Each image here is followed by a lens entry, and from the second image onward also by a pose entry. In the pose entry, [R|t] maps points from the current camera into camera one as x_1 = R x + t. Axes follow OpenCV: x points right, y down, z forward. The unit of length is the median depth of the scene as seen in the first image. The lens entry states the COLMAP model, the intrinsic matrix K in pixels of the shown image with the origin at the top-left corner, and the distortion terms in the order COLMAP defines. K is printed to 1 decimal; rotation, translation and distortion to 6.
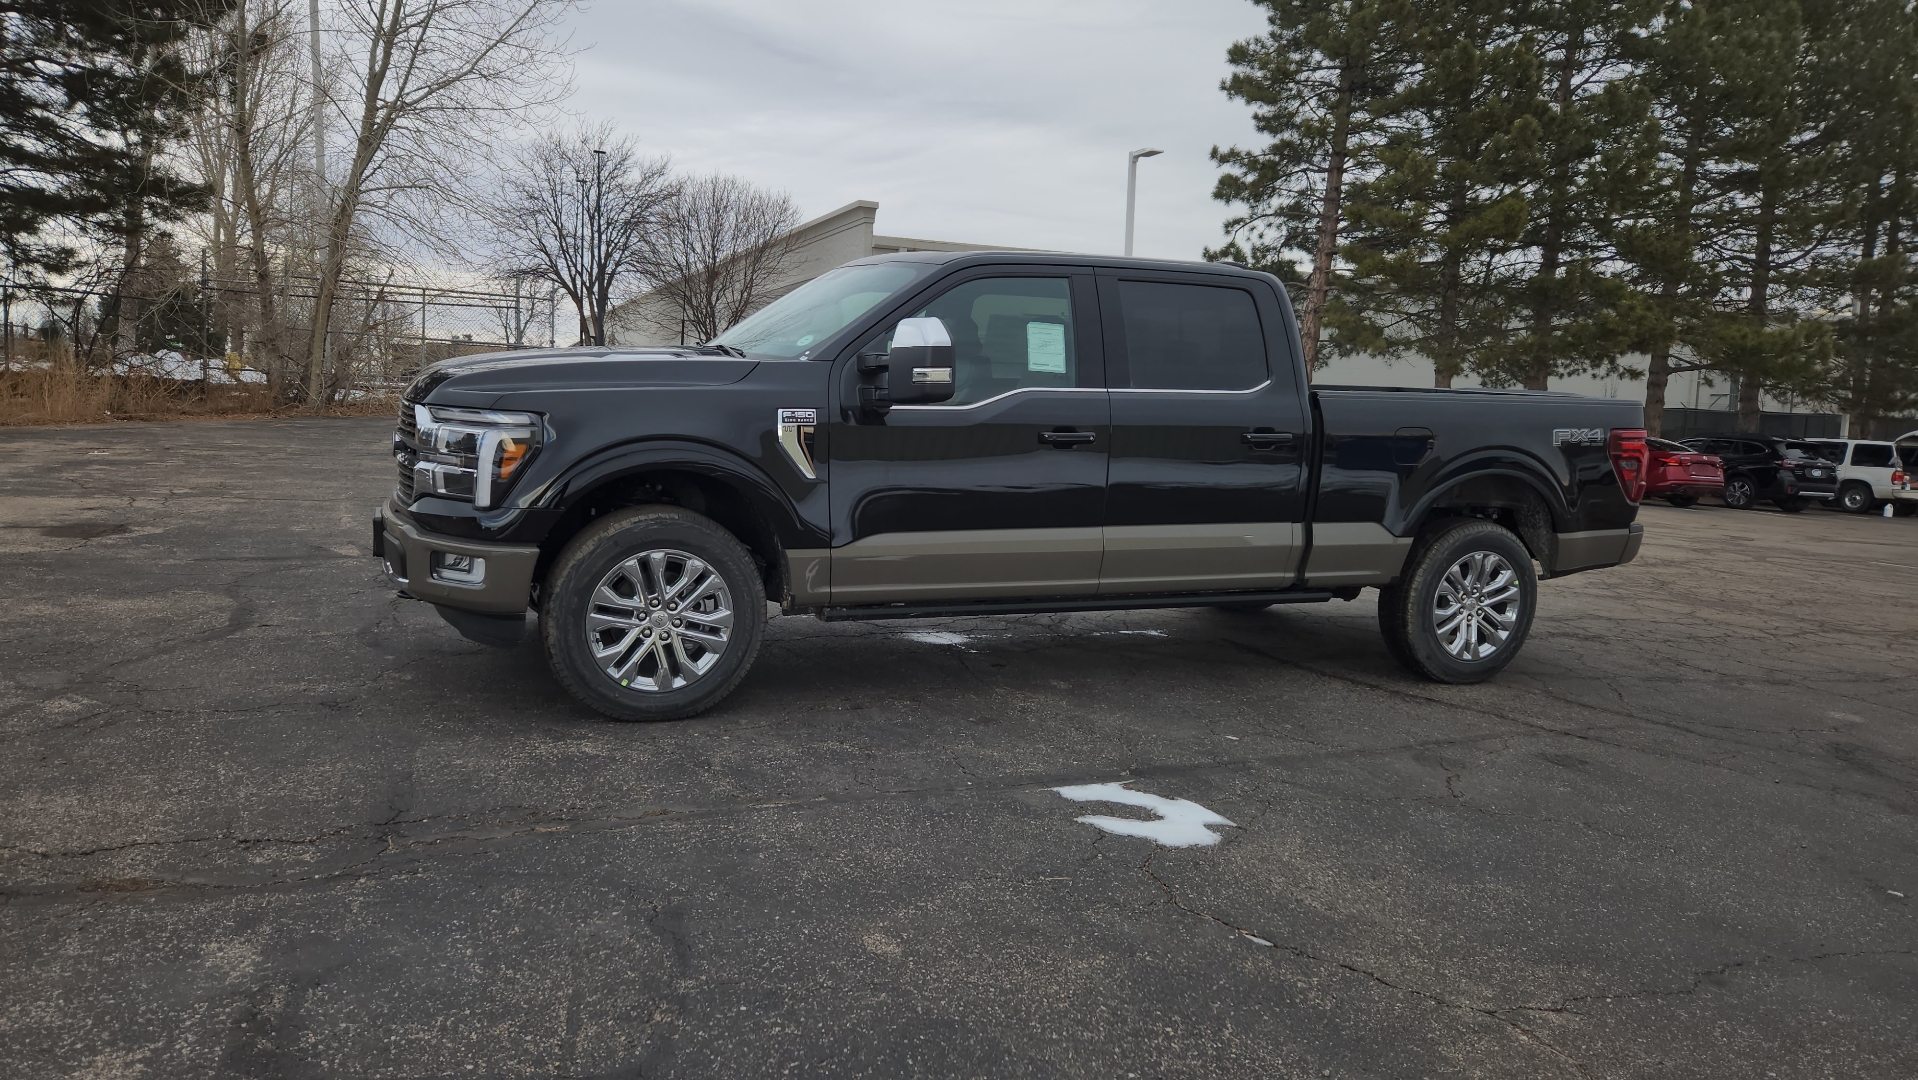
lens RADIAL K [[1269.5, 0, 911.9], [0, 1269.5, 529.1], [0, 0, 1]] dist [0.075874, -0.060082]
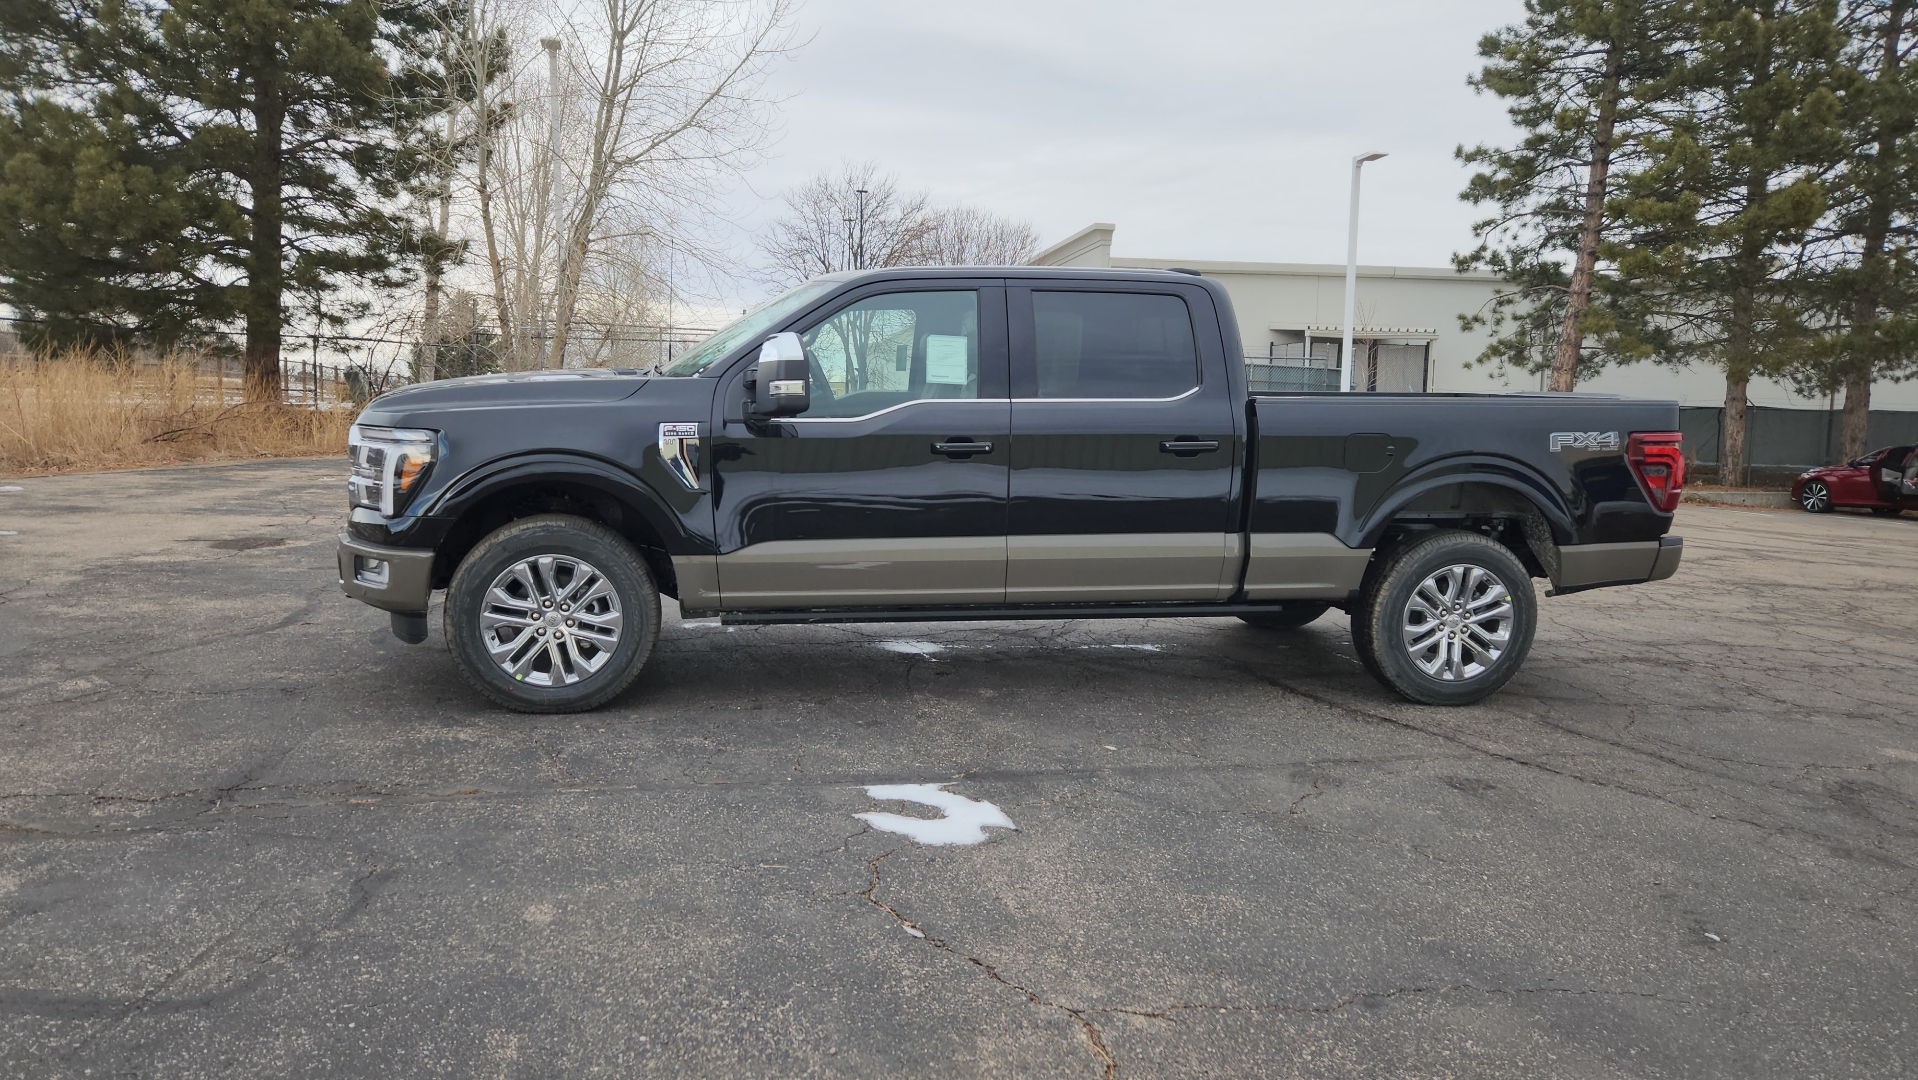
lens RADIAL K [[1267.6, 0, 929.7], [0, 1267.6, 538.2], [0, 0, 1]] dist [0.076669, -0.063867]
pose [[0.978058, 0.000279, -0.208333, 0.198163], [-0.003010, 0.999914, -0.012793, 0.008696], [0.208312, 0.013139, 0.977974, 0.005638]]
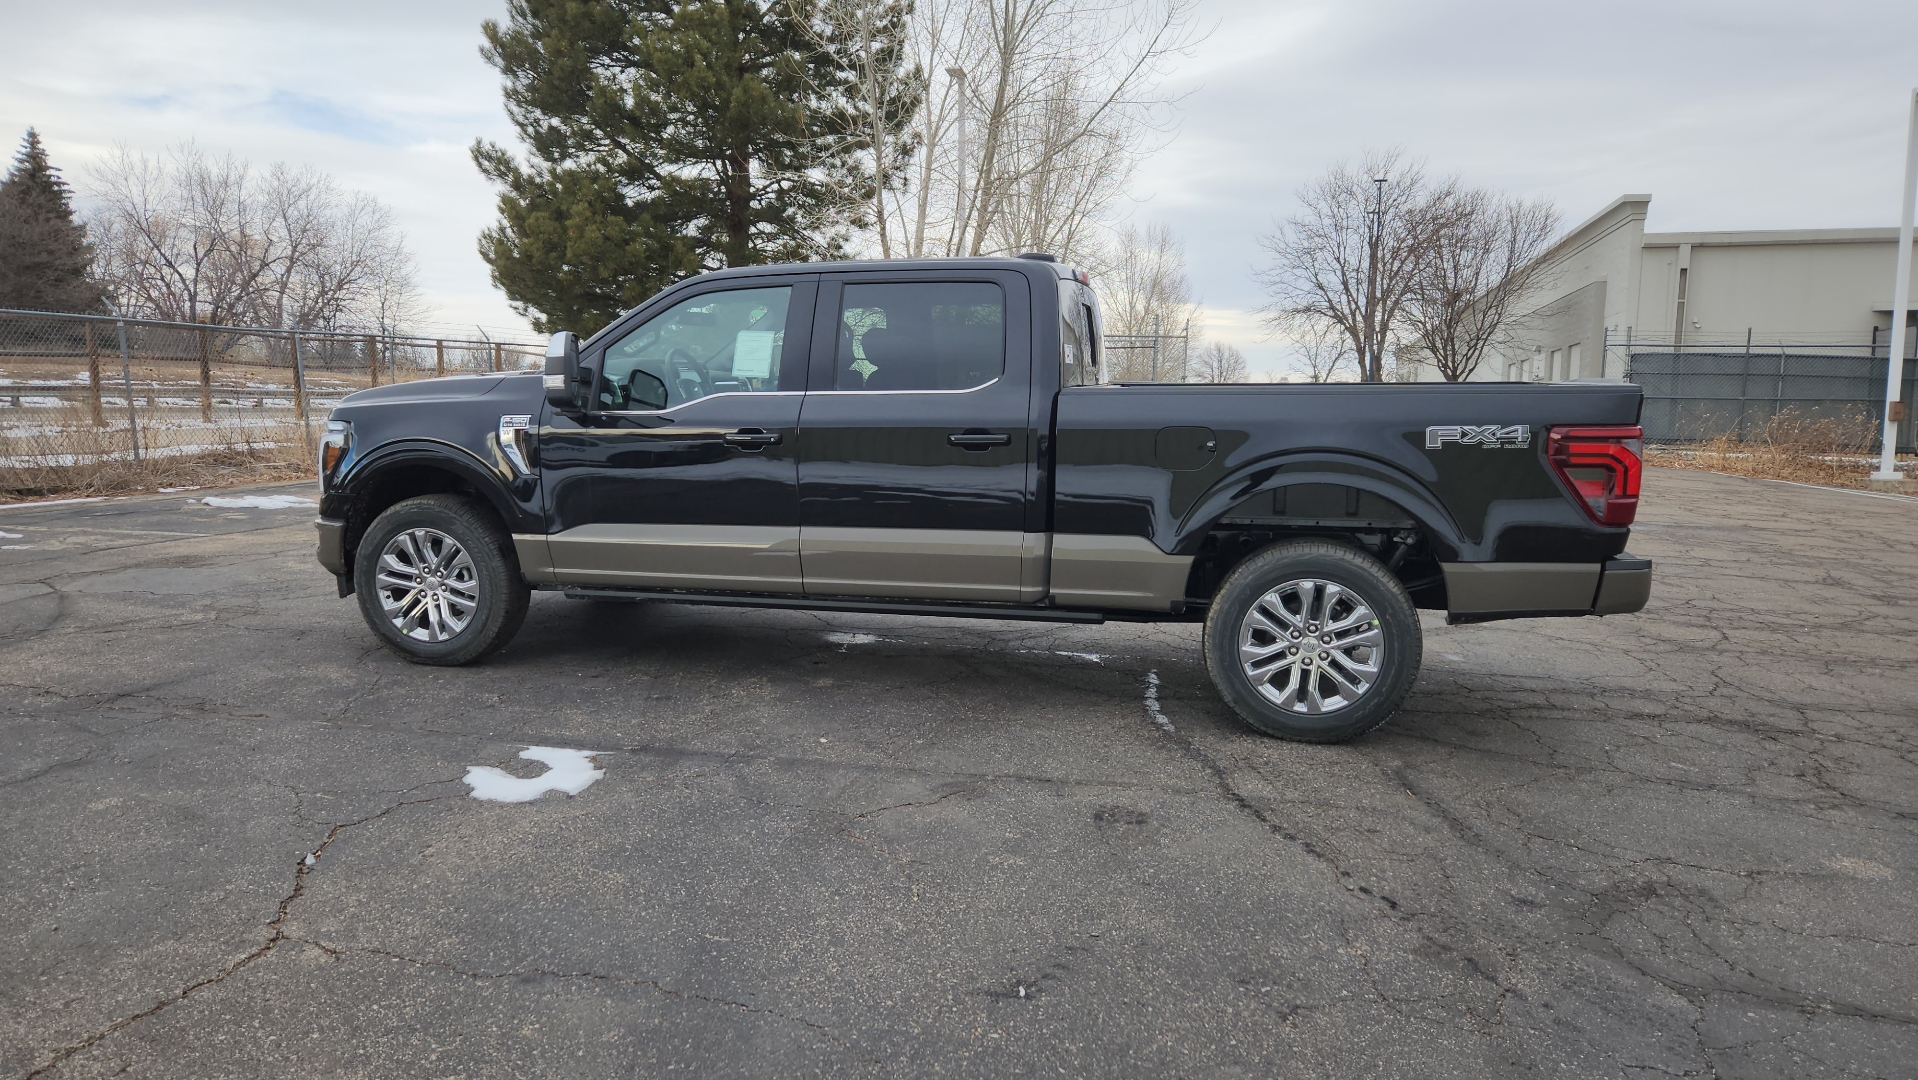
lens RADIAL K [[1266.7, 0, 922.1], [0, 1266.7, 546.2], [0, 0, 1]] dist [0.080911, -0.068634]
pose [[0.799544, 0.036811, -0.599479, 0.554999], [-0.047501, 0.998869, -0.002017, 0.007492], [0.598727, 0.030089, 0.800388, 0.161542]]
